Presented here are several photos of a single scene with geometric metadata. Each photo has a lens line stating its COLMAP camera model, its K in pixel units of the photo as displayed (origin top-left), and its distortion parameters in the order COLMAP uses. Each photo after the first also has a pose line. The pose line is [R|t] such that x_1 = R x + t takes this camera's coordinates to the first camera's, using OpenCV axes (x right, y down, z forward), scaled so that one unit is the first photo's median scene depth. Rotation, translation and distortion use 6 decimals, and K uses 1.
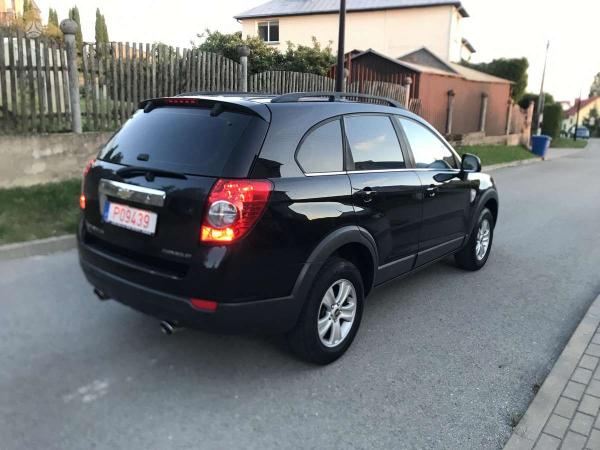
lens RADIAL K [[517.2, 0, 300.0], [0, 517.2, 225.0], [0, 0, 1]] dist [0.021120, -0.004723]
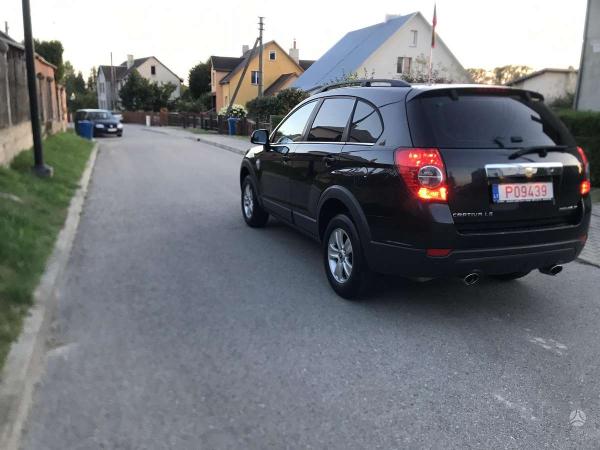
lens RADIAL K [[517.2, 0, 300.0], [0, 517.2, 225.0], [0, 0, 1]] dist [0.021120, -0.004723]
pose [[0.477458, -0.206824, 0.853966, -0.525107], [0.181515, 0.974154, 0.134446, -0.063321], [-0.859701, 0.090815, 0.502659, 0.287238]]
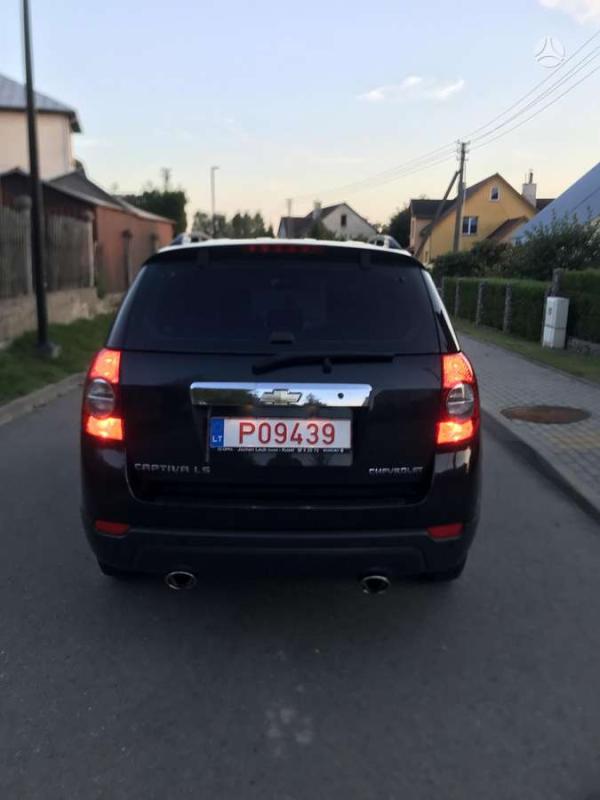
lens RADIAL K [[689.6, 0, 300.0], [0, 689.6, 400.0], [0, 0, 1]] dist [0.021120, -0.004723]
pose [[0.756437, -0.142390, 0.638380, -0.281643], [0.149204, 0.987847, 0.043541, -0.029854], [-0.636821, 0.062313, 0.768489, 0.115118]]
